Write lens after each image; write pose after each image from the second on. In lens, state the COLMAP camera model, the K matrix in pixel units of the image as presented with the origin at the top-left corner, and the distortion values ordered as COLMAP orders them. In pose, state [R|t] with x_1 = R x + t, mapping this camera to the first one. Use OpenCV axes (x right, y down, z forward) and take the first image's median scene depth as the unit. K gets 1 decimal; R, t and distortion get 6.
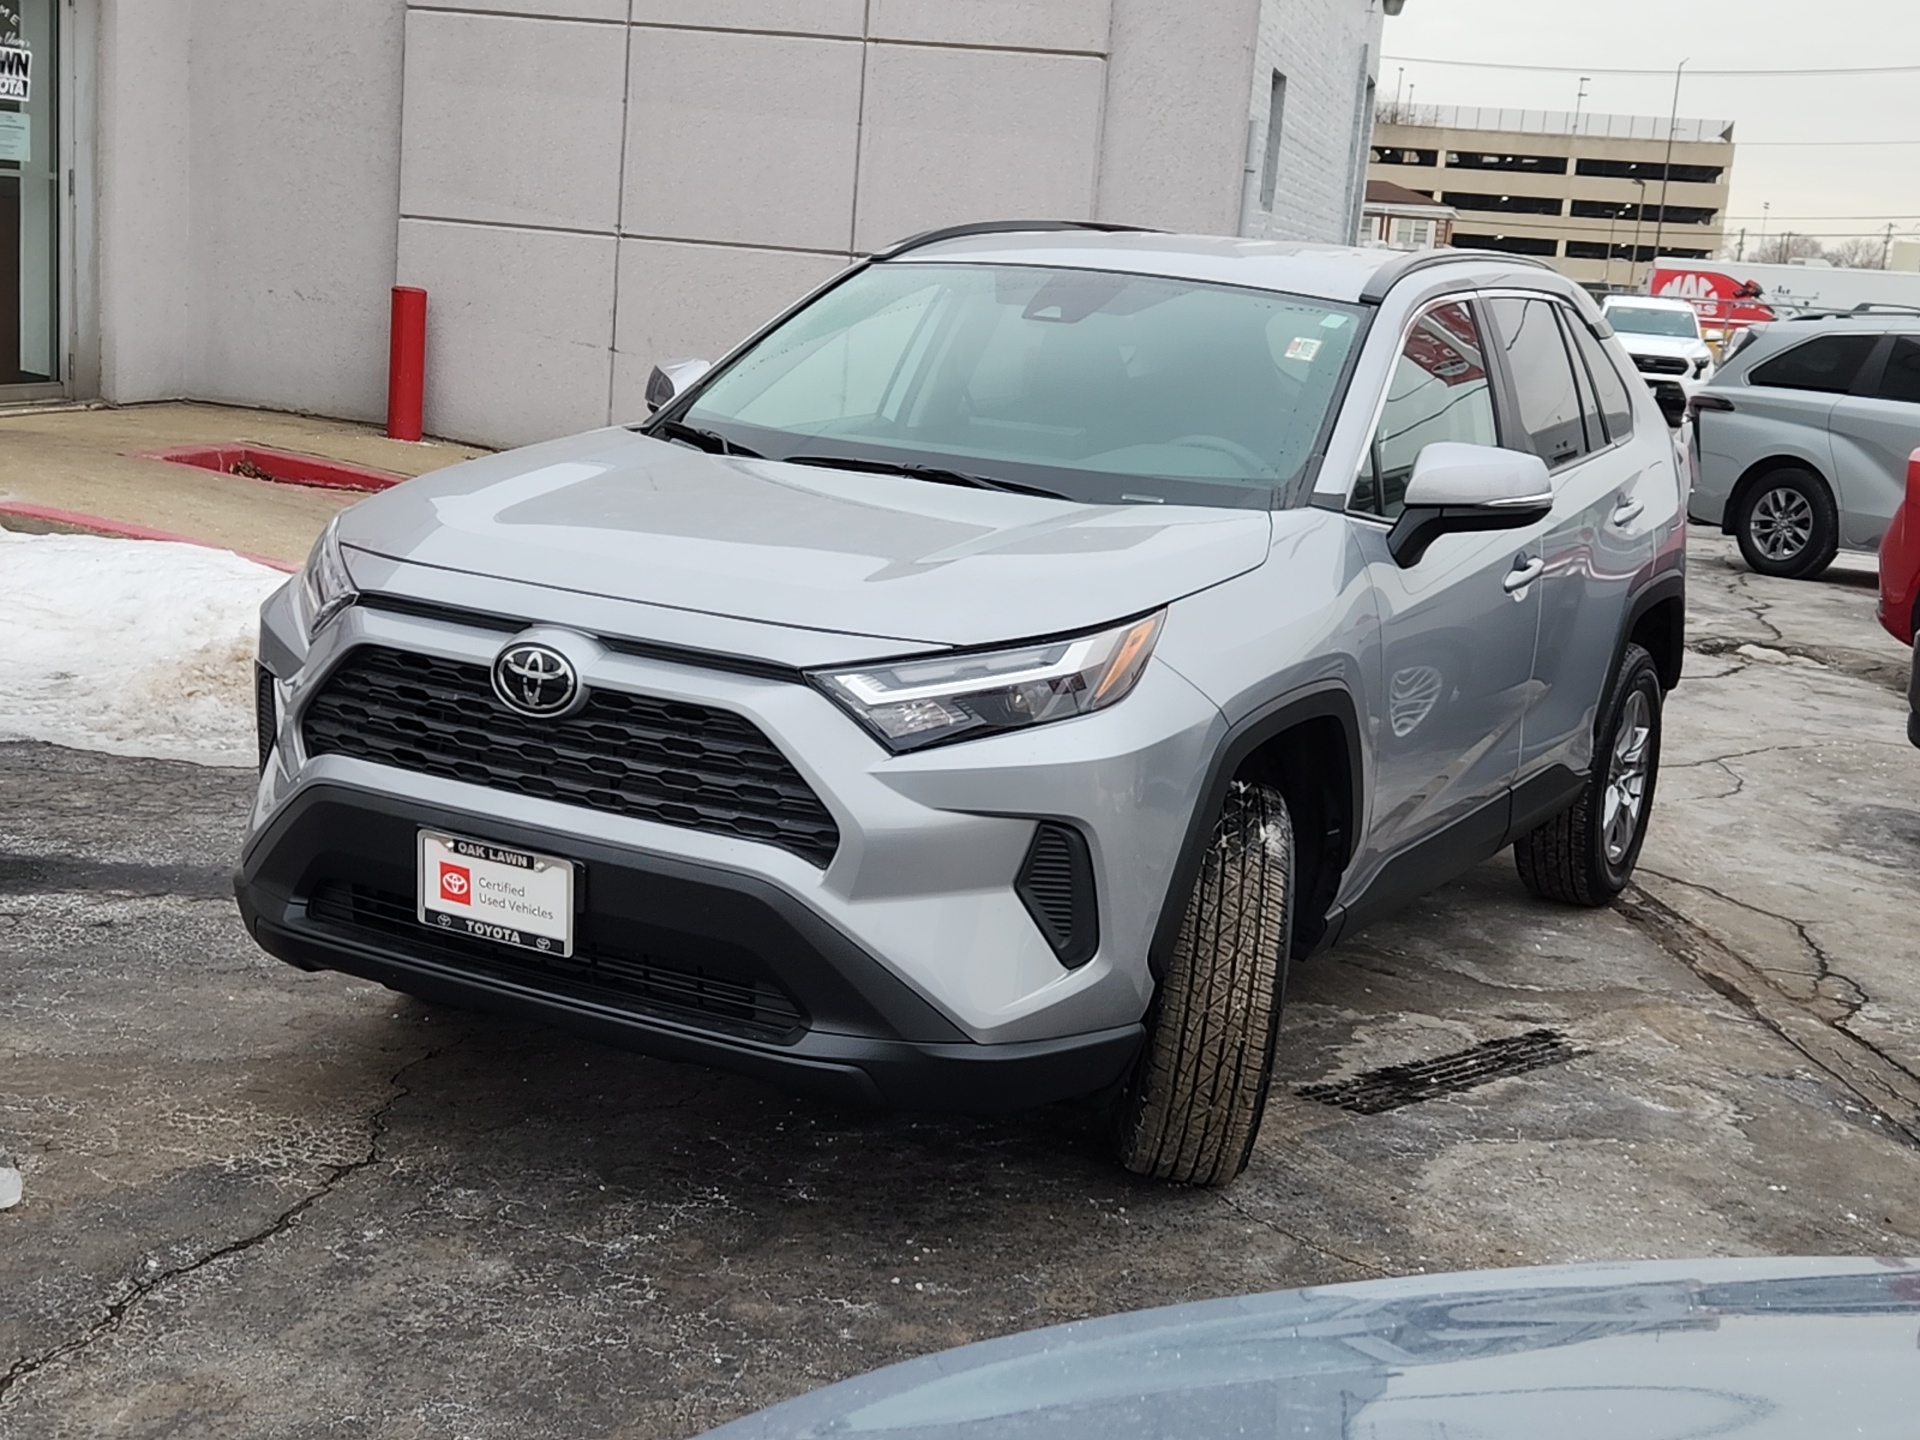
lens RADIAL K [[2517.6, 0, 960.0], [0, 2517.6, 720.0], [0, 0, 1]] dist [0.108973, -0.089648]
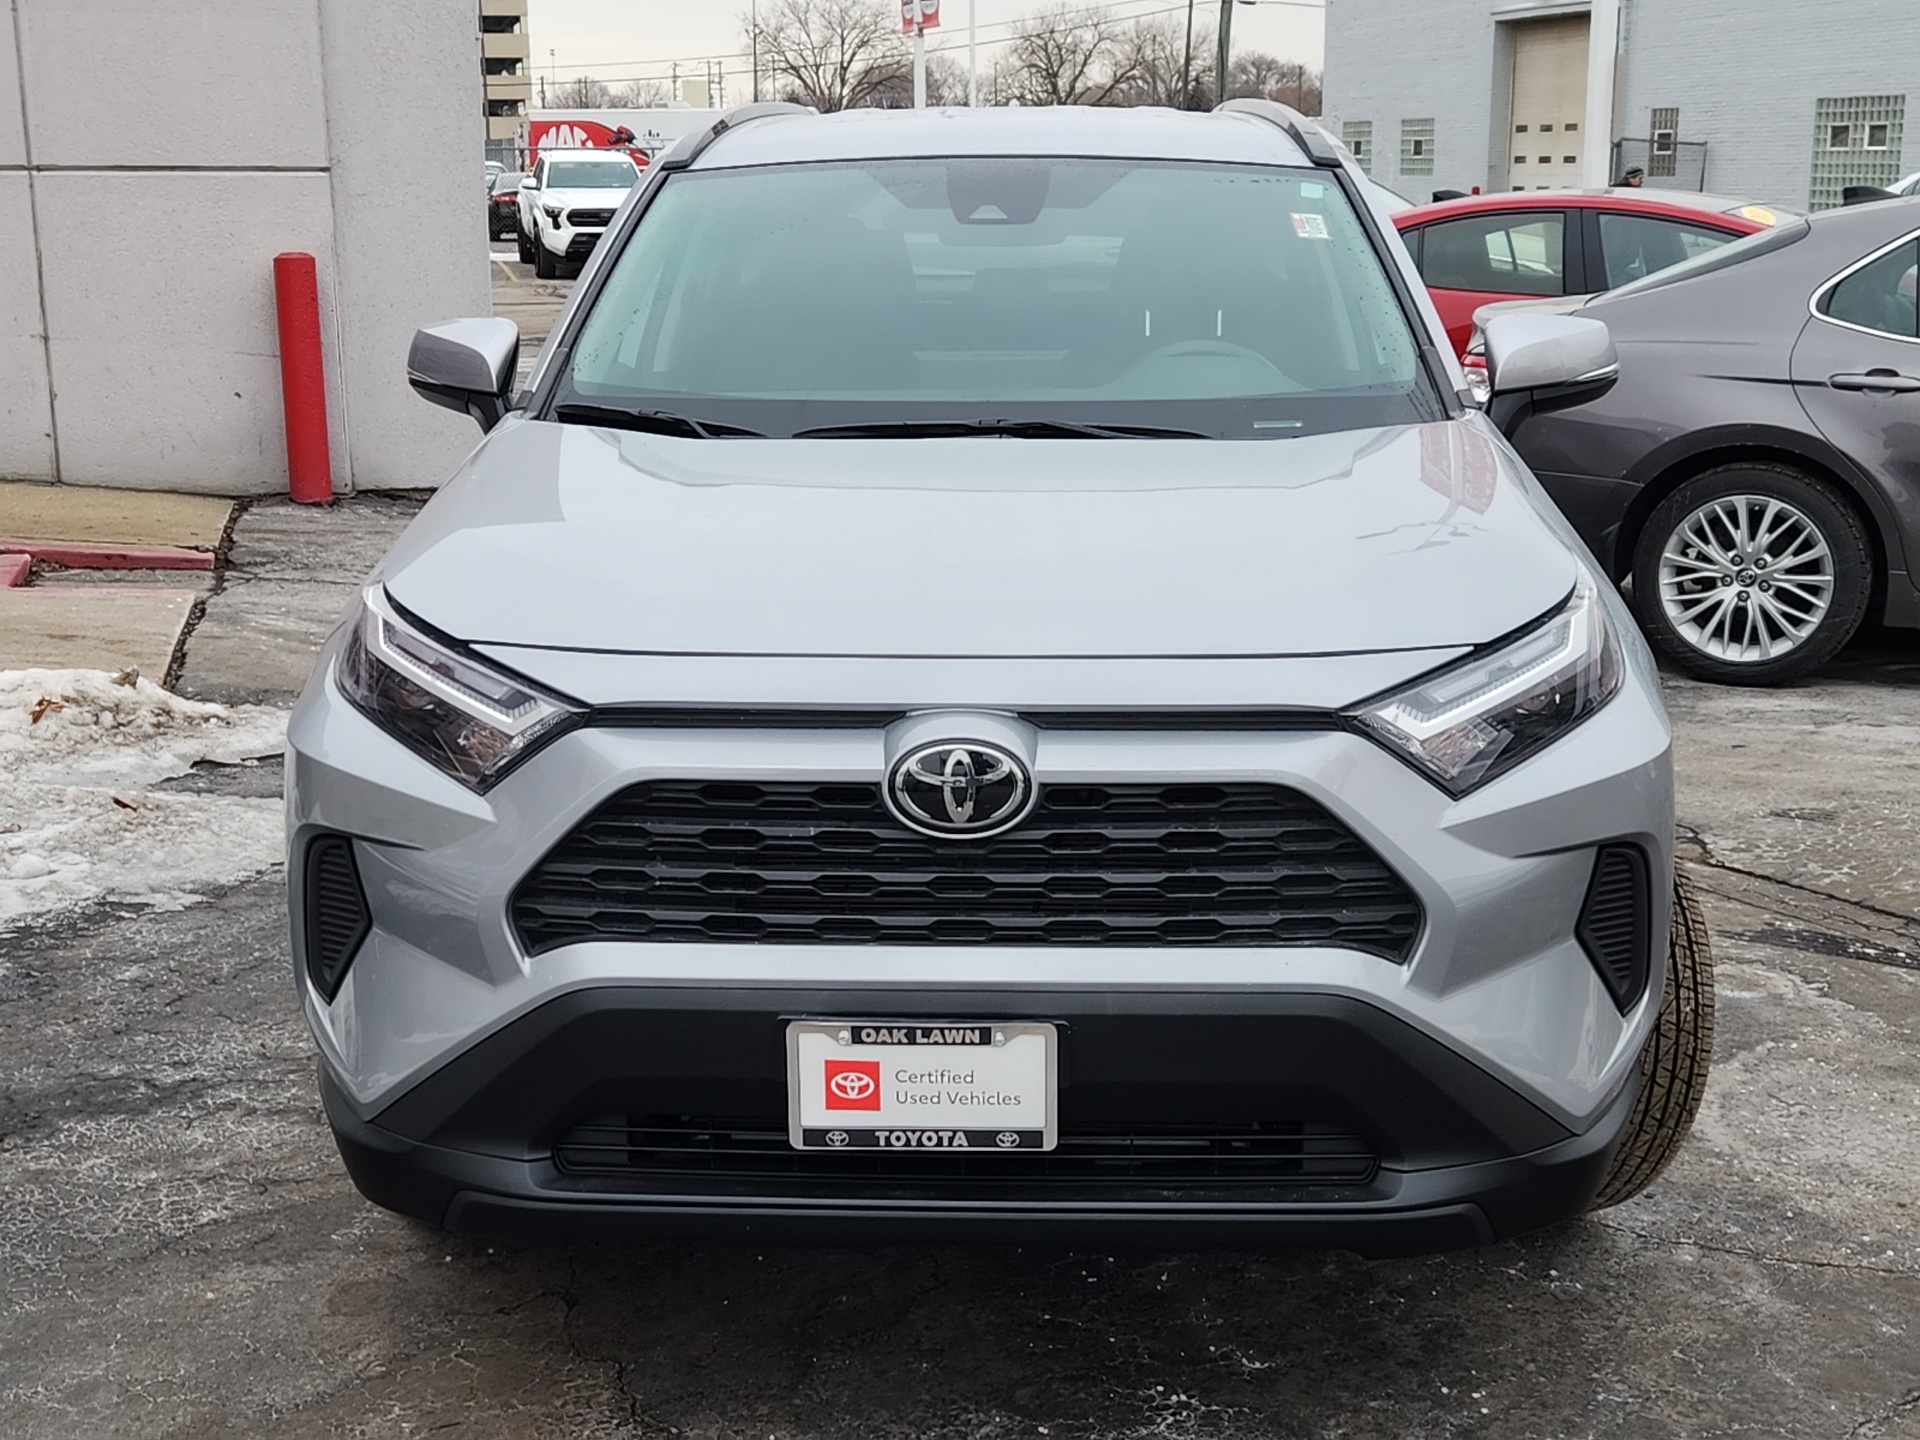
lens RADIAL K [[2517.6, 0, 960.0], [0, 2517.6, 720.0], [0, 0, 1]] dist [0.108973, -0.089648]
pose [[0.895511, -0.177931, 0.407922, -0.374002], [0.156257, 0.983952, 0.086157, -0.079293], [-0.416706, -0.013414, 0.908943, 0.282292]]
